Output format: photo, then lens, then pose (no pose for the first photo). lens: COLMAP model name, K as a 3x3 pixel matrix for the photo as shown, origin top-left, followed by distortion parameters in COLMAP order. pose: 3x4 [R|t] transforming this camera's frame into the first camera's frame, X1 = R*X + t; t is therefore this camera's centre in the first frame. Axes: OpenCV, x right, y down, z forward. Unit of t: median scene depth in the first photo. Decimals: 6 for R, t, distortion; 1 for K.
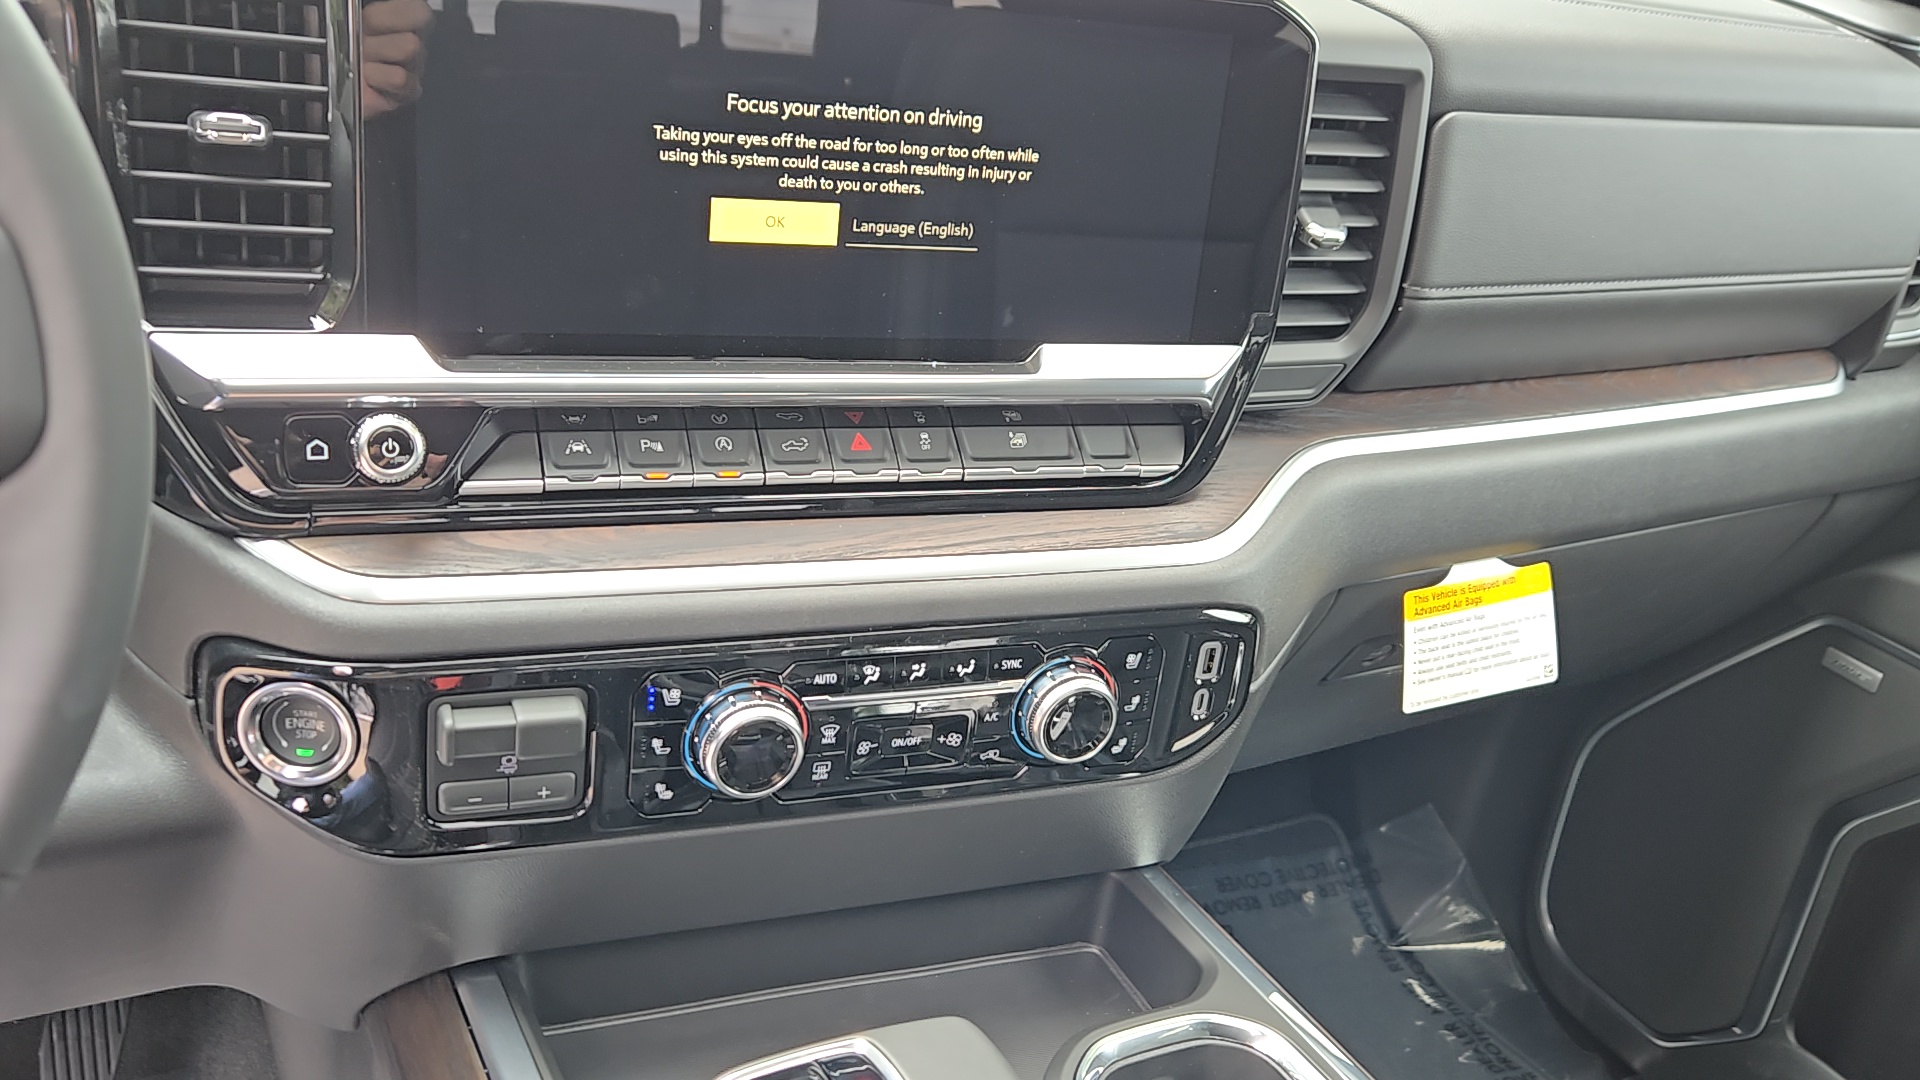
lens RADIAL K [[1605.2, 0, 948.4], [0, 1605.2, 532.8], [0, 0, 1]] dist [0.007907, -0.020163]
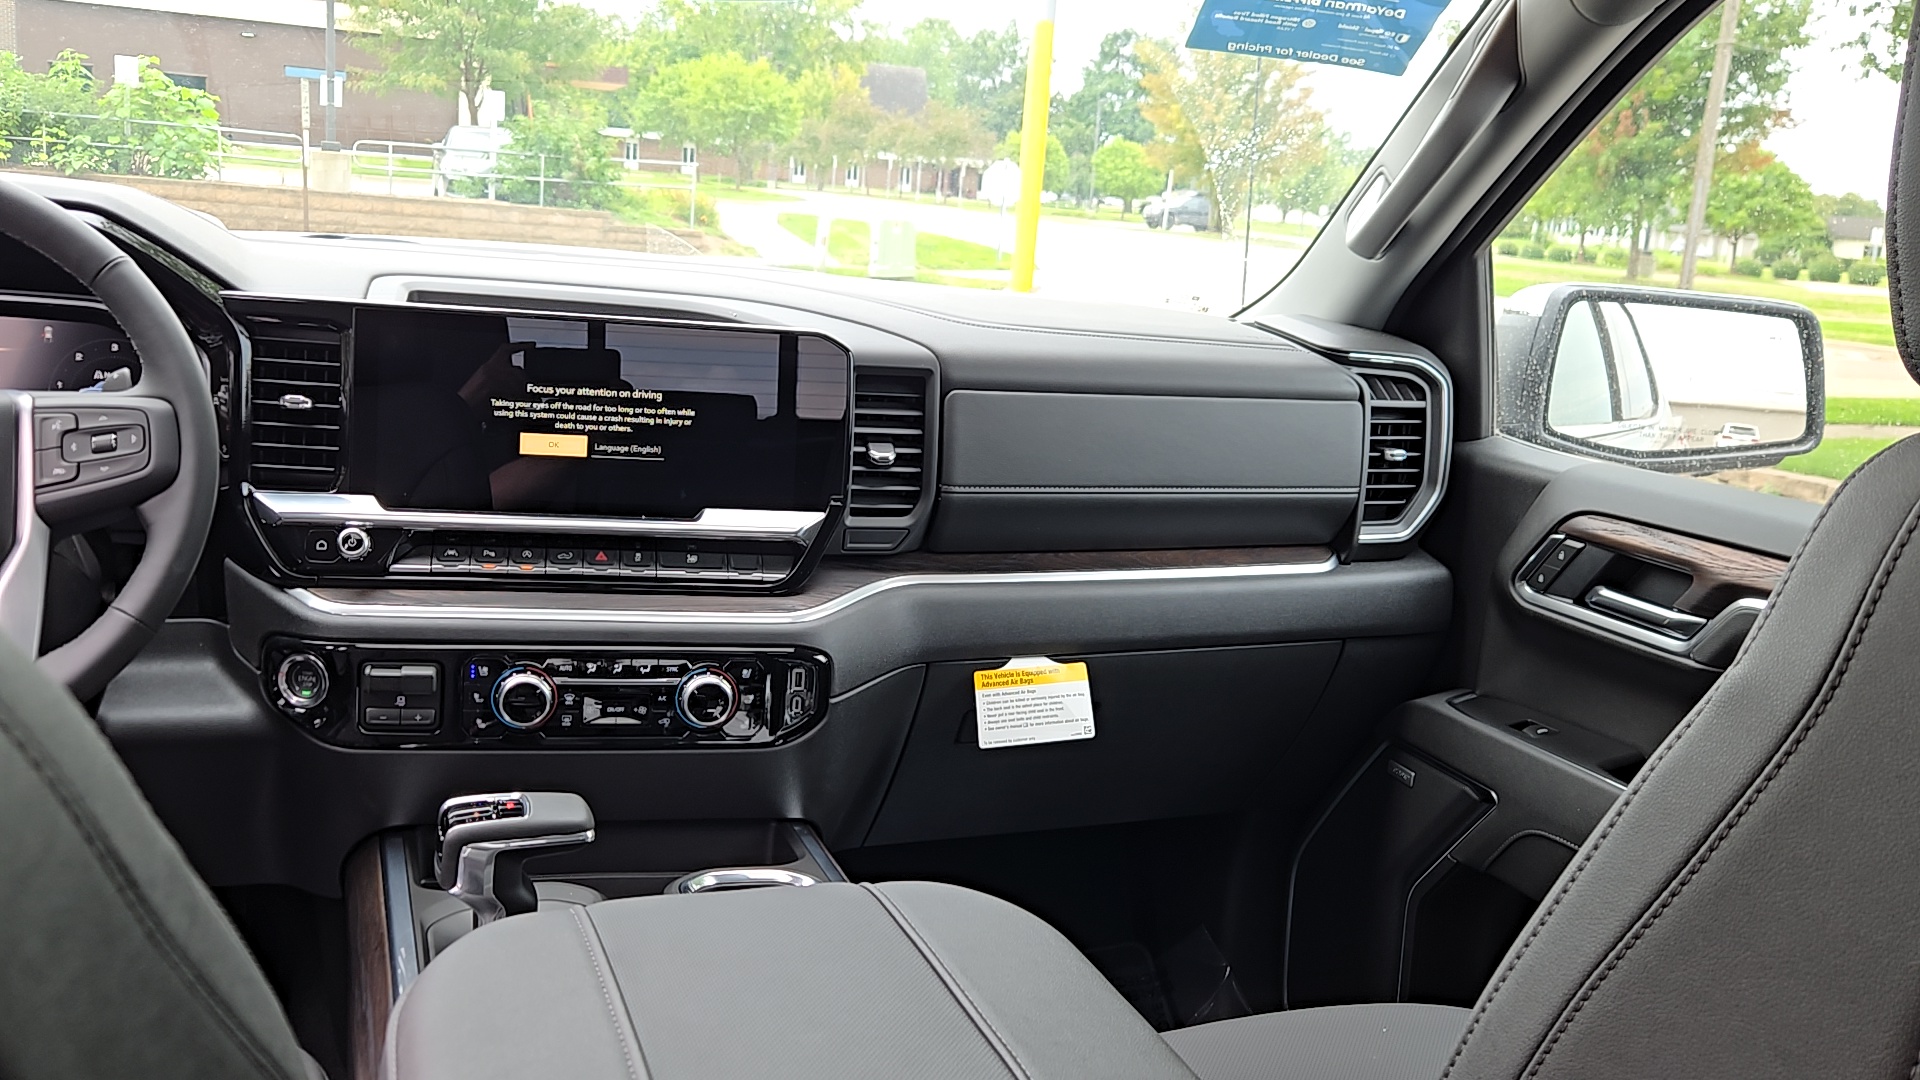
lens RADIAL K [[1596.5, 0, 954.3], [0, 1596.5, 530.4], [0, 0, 1]] dist [0.014928, -0.004132]
pose [[0.988364, -0.028434, -0.149427, 0.678736], [-0.008764, 0.970096, -0.242564, 0.391220], [0.151855, 0.241051, 0.958559, -0.827666]]
